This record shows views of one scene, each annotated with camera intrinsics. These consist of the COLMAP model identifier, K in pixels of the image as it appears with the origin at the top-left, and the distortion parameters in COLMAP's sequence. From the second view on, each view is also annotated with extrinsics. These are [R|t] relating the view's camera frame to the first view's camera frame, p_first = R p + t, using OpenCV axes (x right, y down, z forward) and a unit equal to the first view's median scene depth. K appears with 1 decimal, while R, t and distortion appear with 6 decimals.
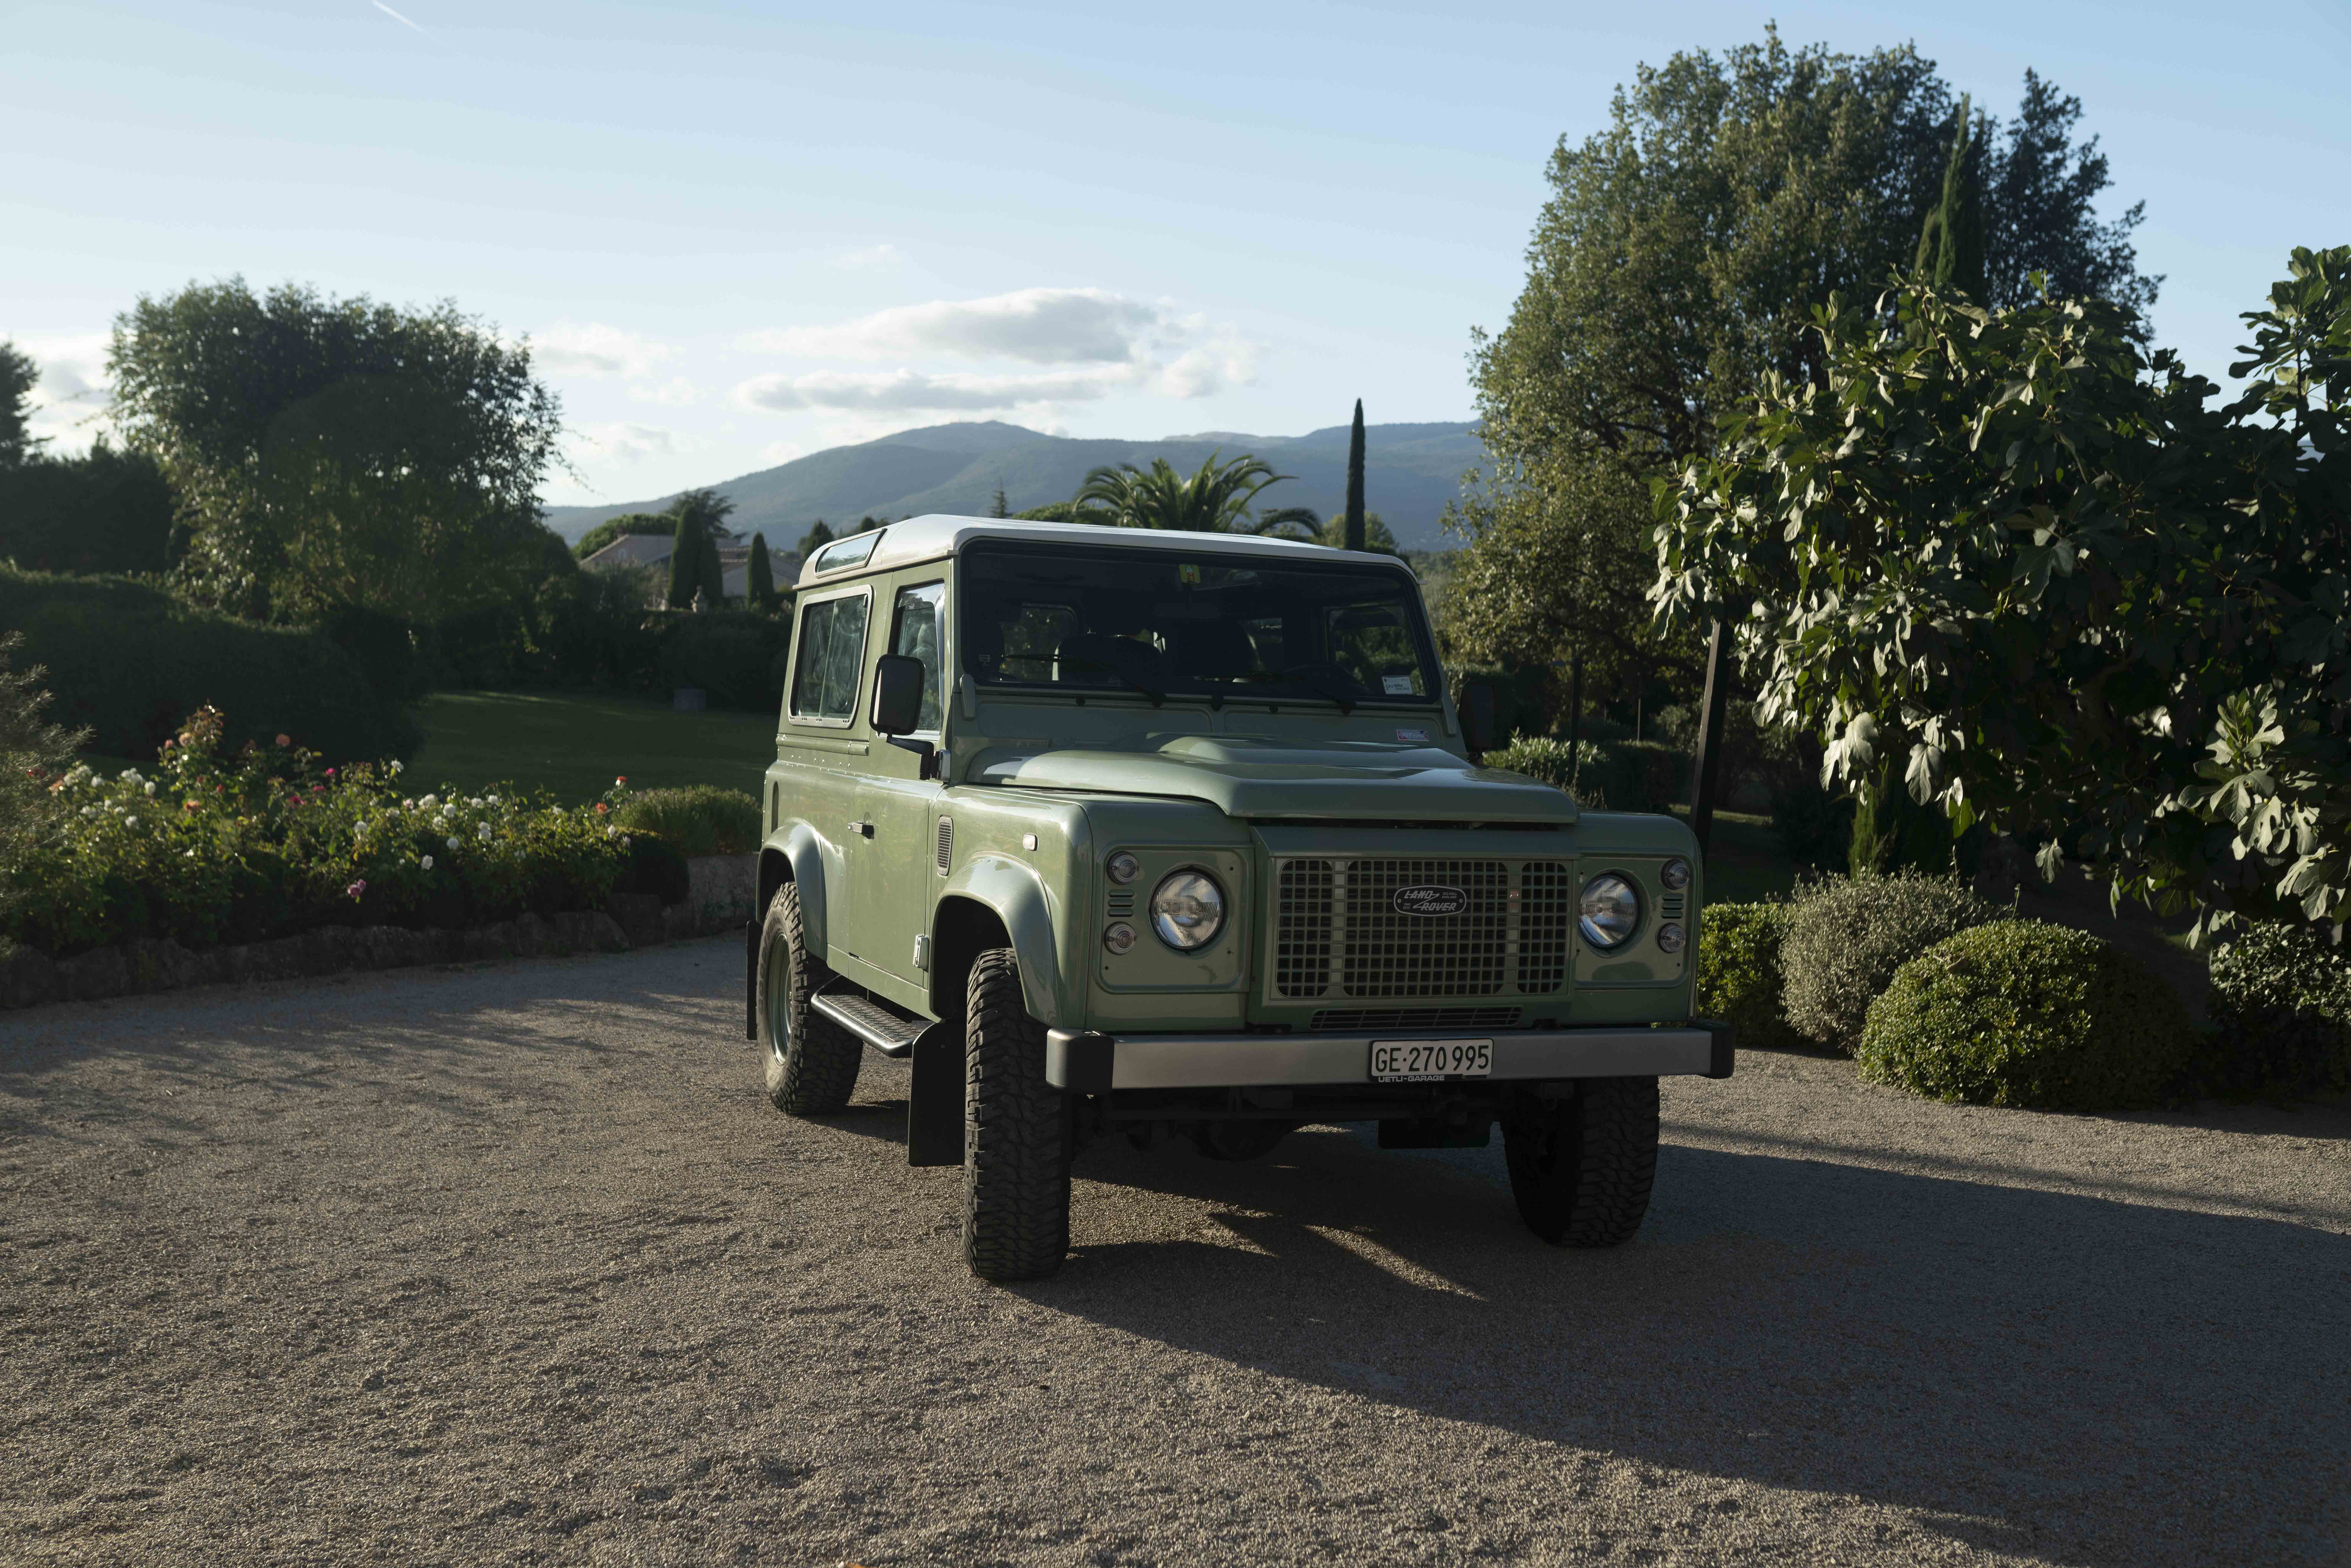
lens RADIAL K [[2259.2, 0, 1175.5], [0, 2259.2, 784.0], [0, 0, 1]] dist [-0.071771, 0.120981]
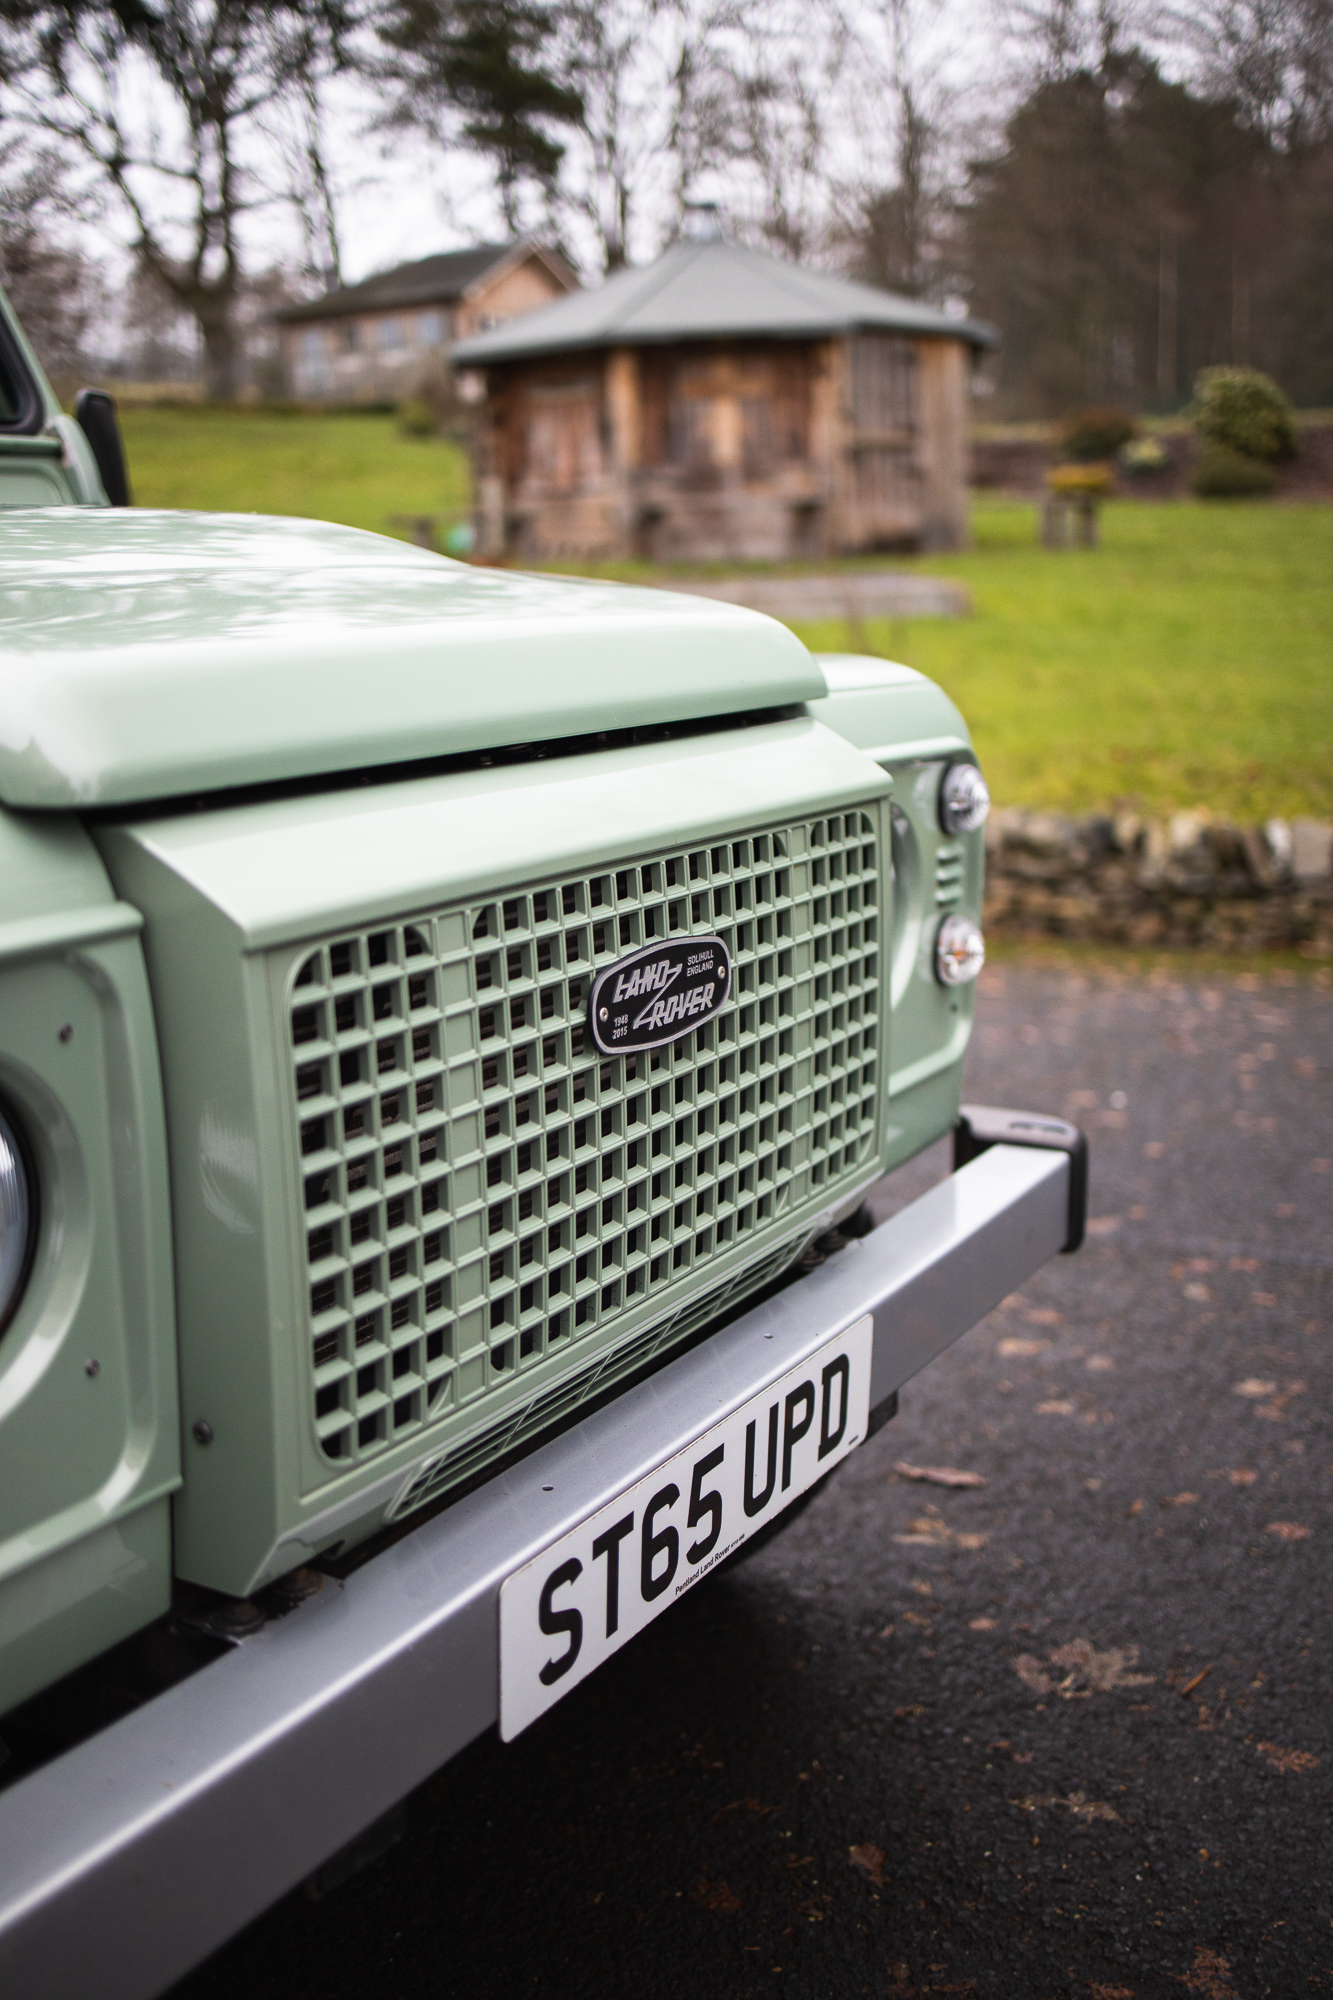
lens RADIAL K [[1999.7, 0, 666.5], [0, 1999.7, 1000.0], [0, 0, 1]] dist [-0.065749, 0.012781]
pose [[0.784261, -0.173077, 0.595801, -0.047089], [0.057201, 0.976382, 0.208339, -0.003179], [-0.617788, -0.129312, 0.775639, 0.786792]]
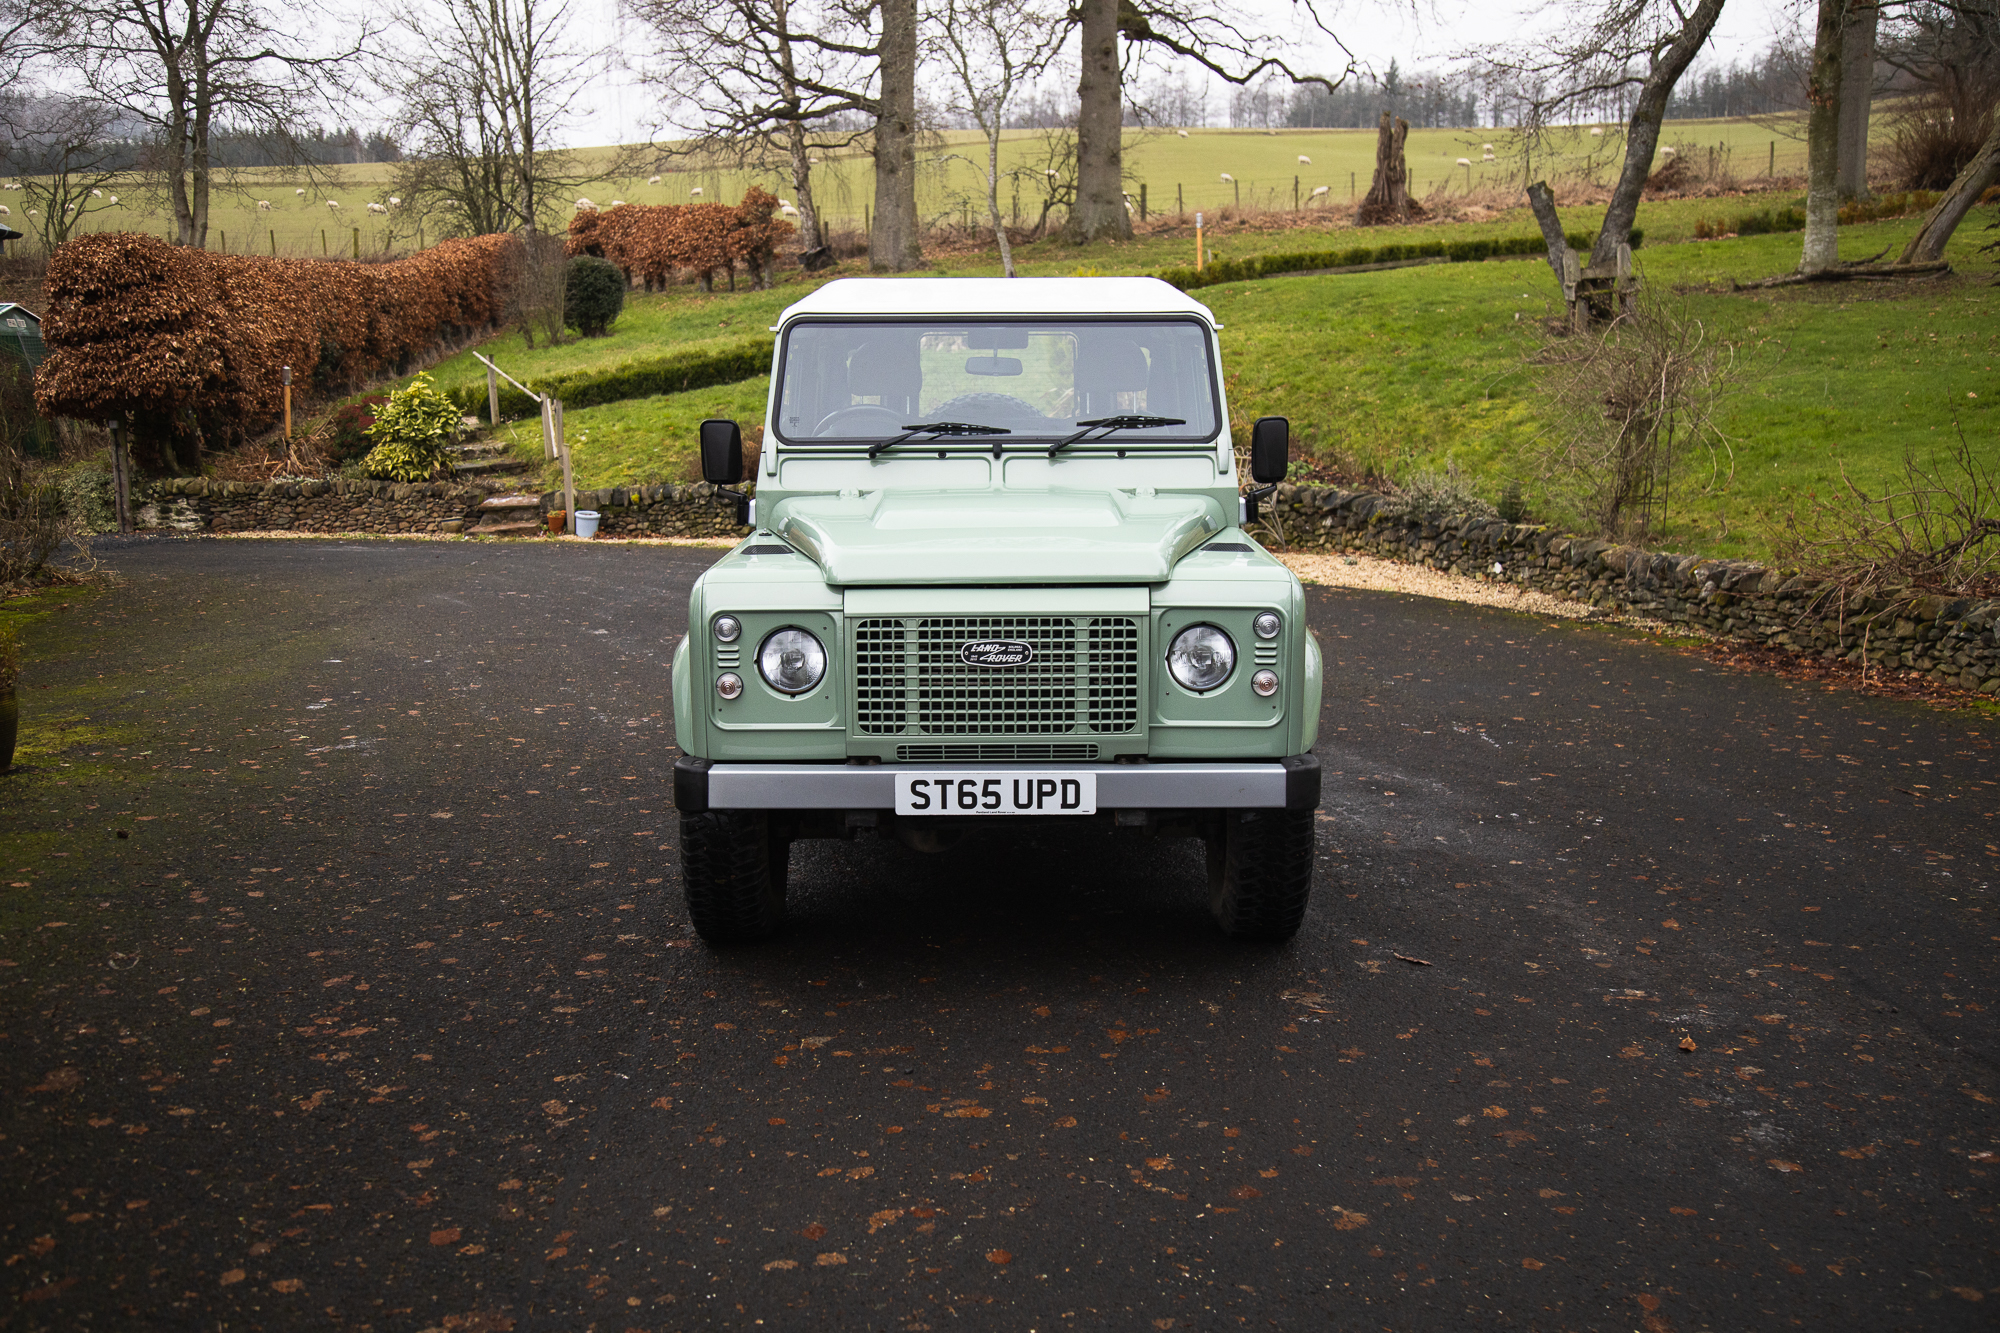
lens RADIAL K [[1987.1, 0, 1035.4], [0, 1987.1, 663.1], [0, 0, 1]] dist [-0.007566, 0.128558]
pose [[0.937397, 0.021334, -0.347607, 0.481108], [0.025030, 0.991414, 0.128345, -0.072200], [0.347361, -0.129011, 0.928815, 0.064984]]
